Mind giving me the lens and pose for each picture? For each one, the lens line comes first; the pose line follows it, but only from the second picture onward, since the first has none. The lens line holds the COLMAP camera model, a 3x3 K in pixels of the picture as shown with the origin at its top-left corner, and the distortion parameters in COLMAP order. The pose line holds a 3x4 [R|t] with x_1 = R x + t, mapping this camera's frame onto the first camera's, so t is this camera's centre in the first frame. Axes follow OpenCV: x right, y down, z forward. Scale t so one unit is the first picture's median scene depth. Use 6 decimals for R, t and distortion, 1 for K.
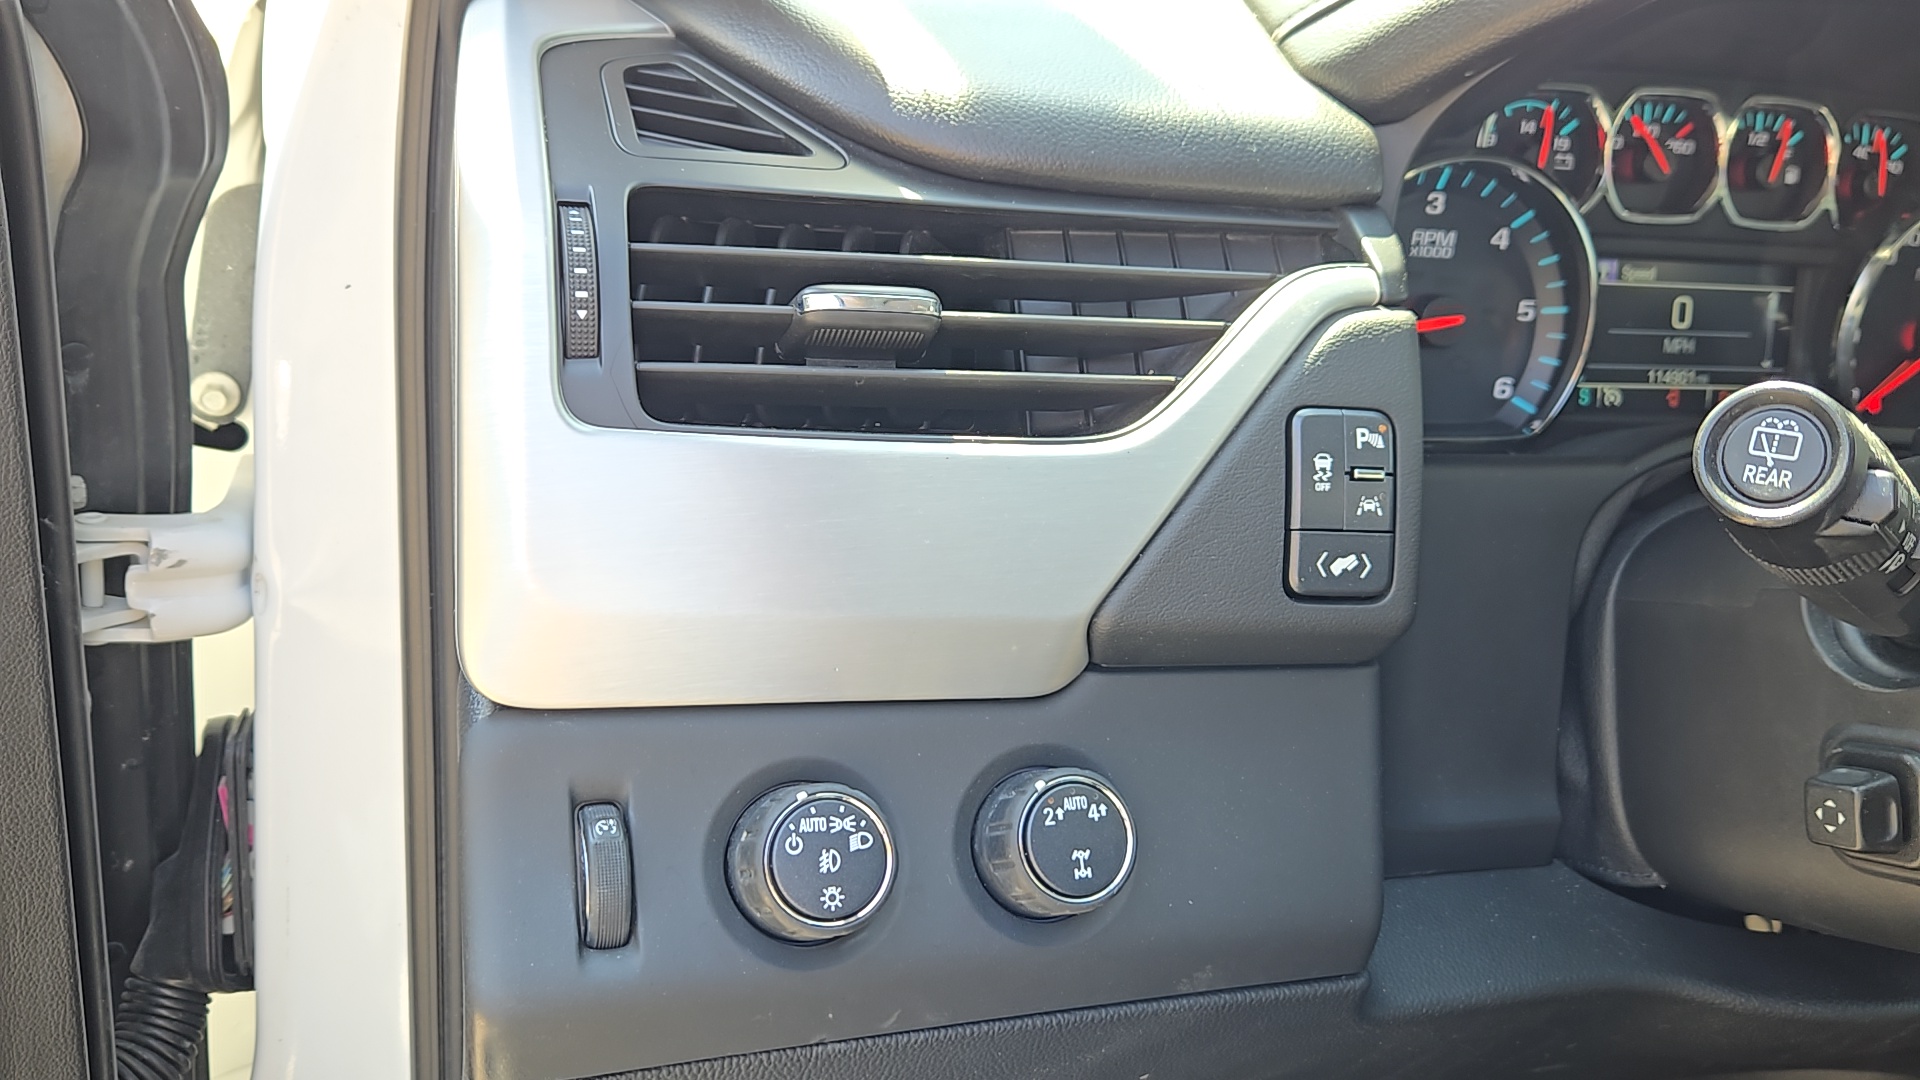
lens RADIAL K [[1605.1, 0, 940.5], [0, 1605.1, 536.5], [0, 0, 1]] dist [0.016214, -0.012821]
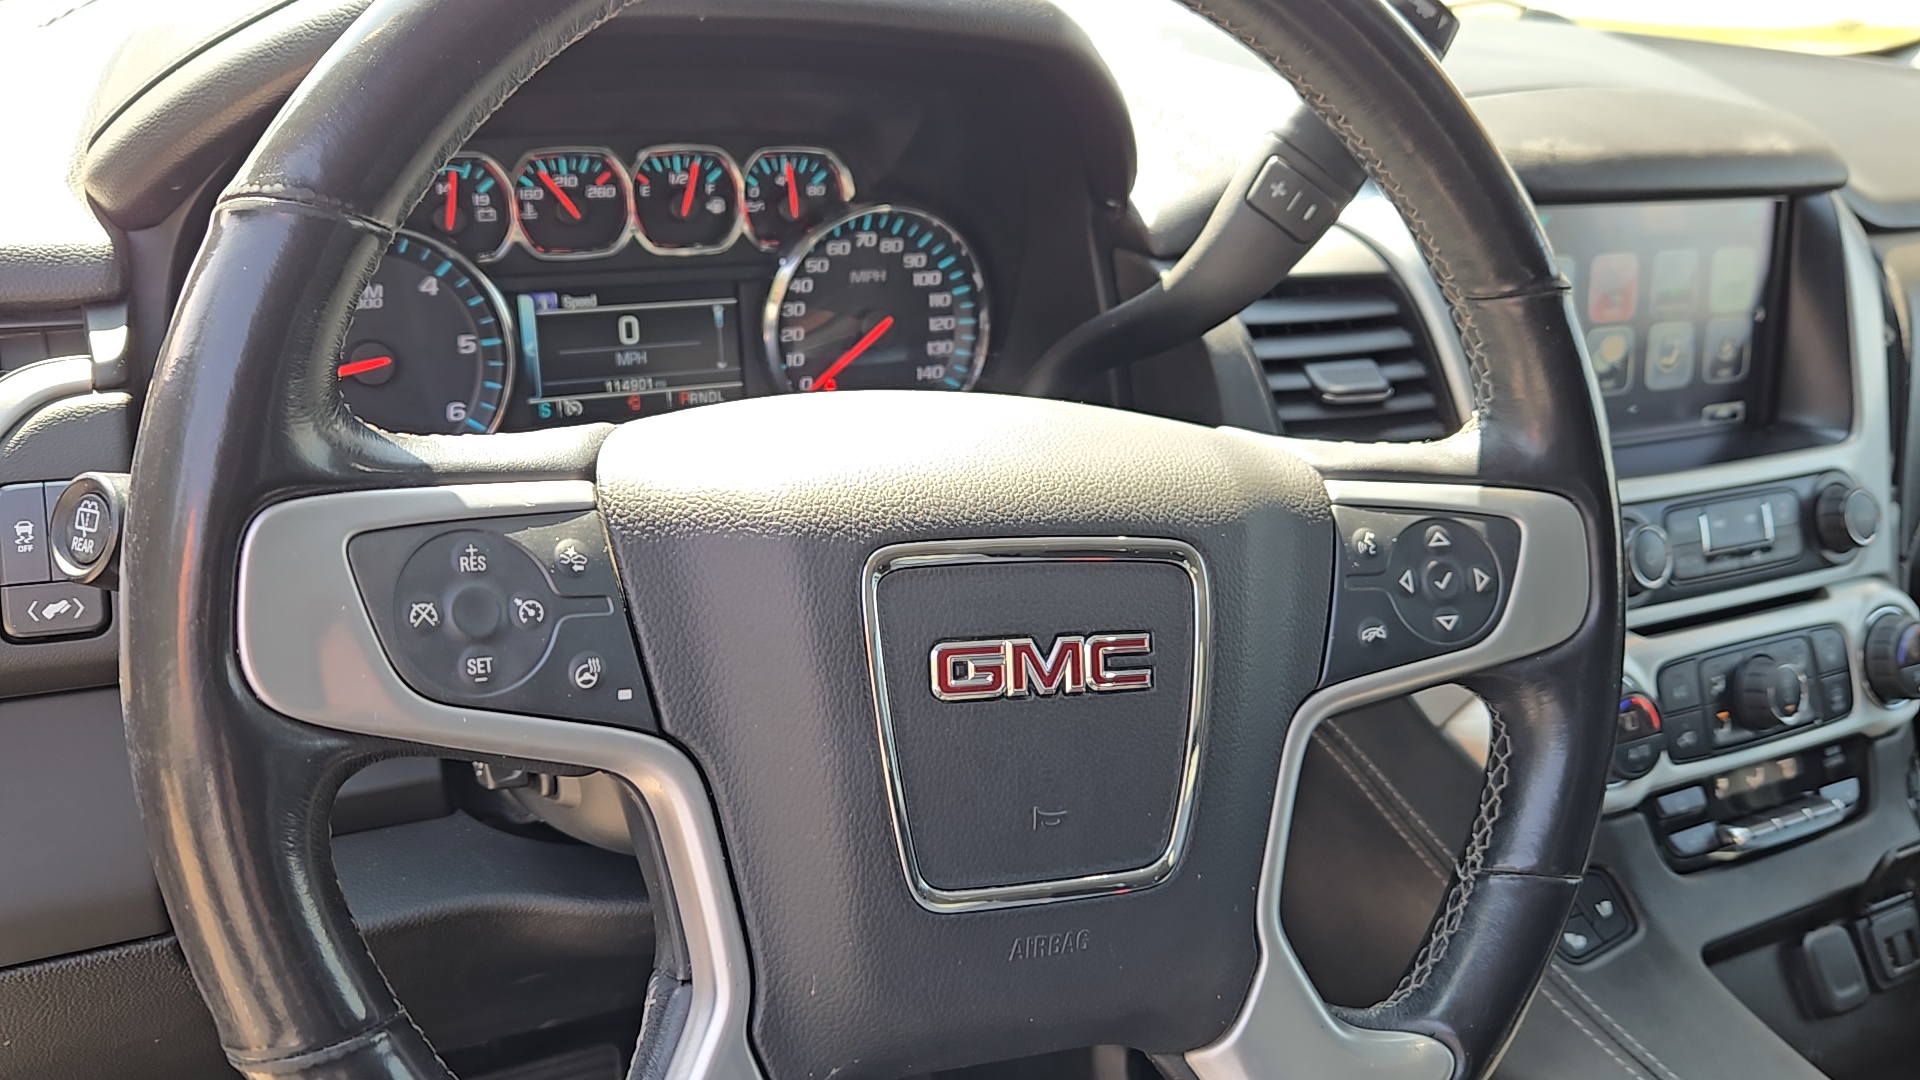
lens RADIAL K [[1605.1, 0, 923.9], [0, 1605.1, 540.9], [0, 0, 1]] dist [0.016214, -0.012821]
pose [[0.985914, -0.104231, 0.130801, 0.684735], [0.099511, 0.994144, 0.042134, -0.018439], [-0.134427, -0.028524, 0.990513, -0.275472]]
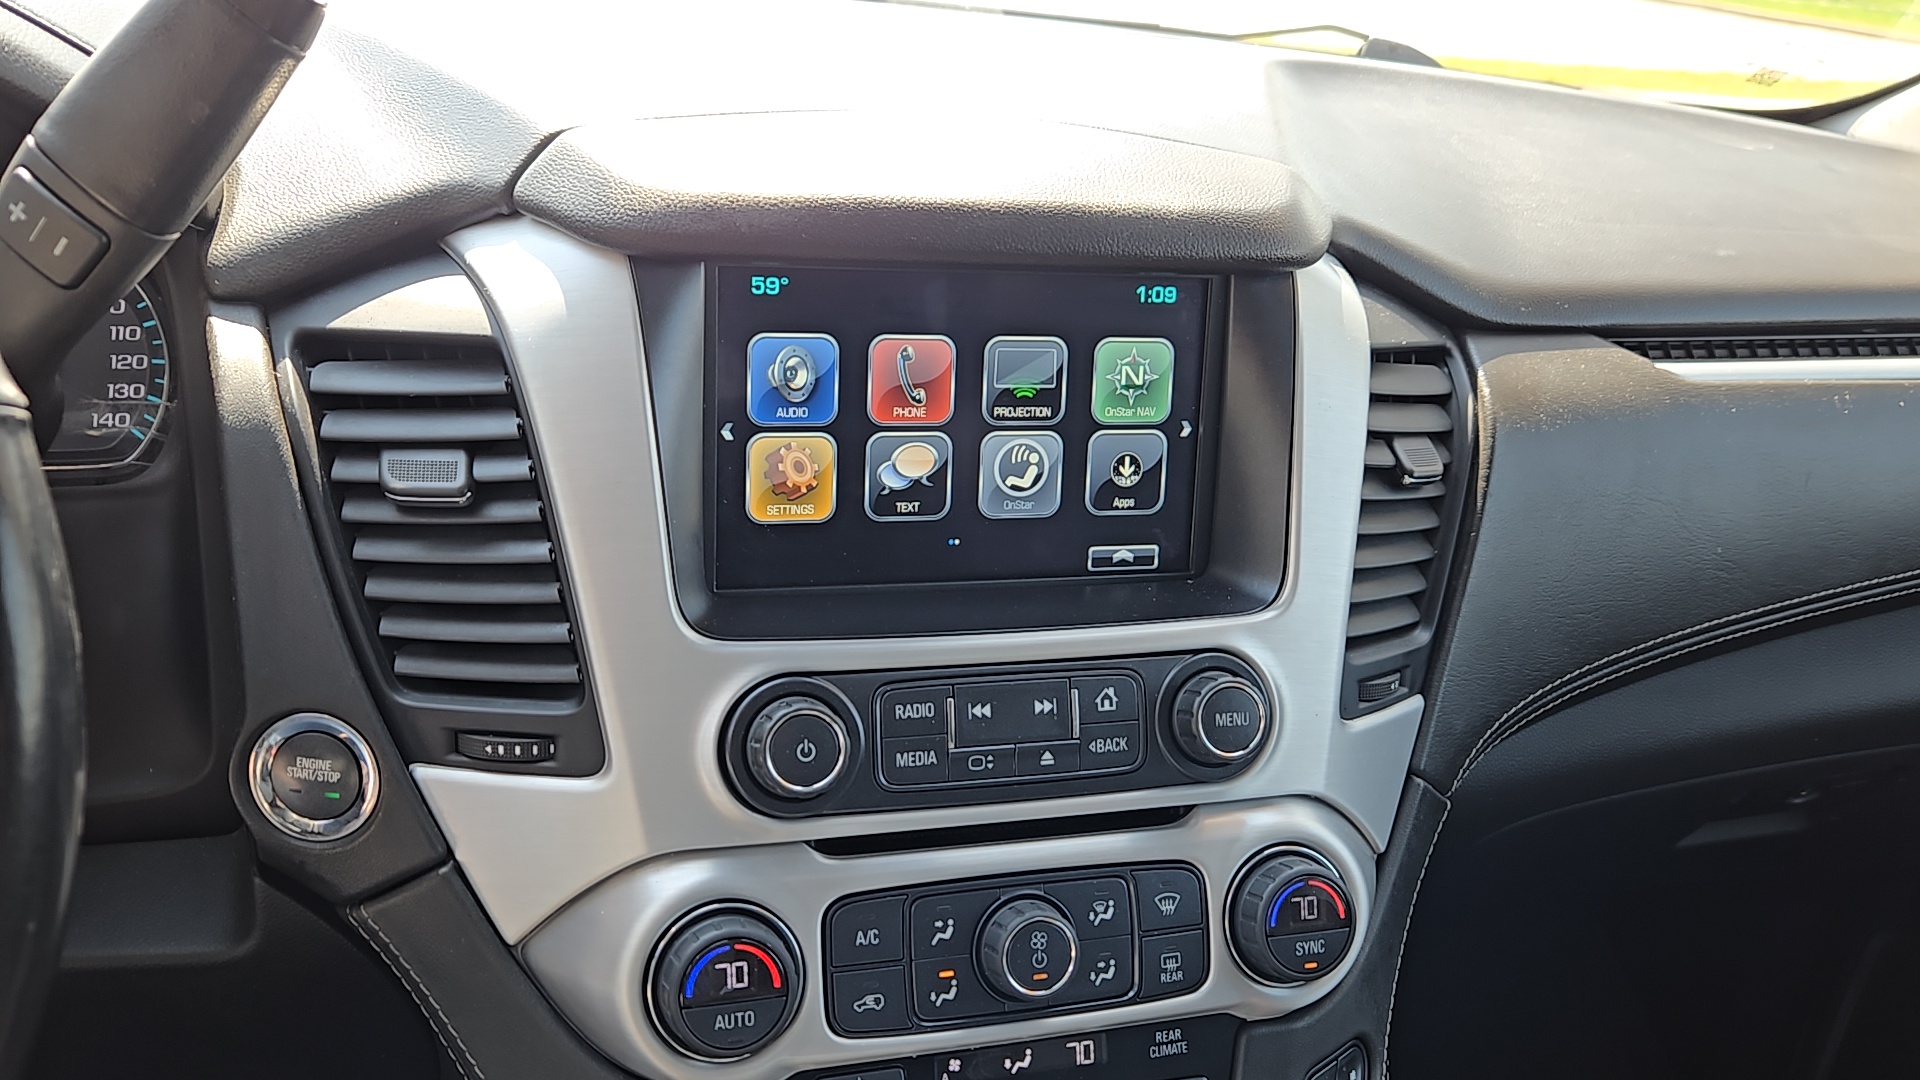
lens RADIAL K [[1605.1, 0, 945.9], [0, 1605.1, 531.3], [0, 0, 1]] dist [0.016214, -0.012821]
pose [[0.999510, -0.012639, -0.028626, 1.716155], [0.012952, 0.999858, 0.010798, -0.033414], [0.028486, -0.011164, 0.999532, 0.045631]]
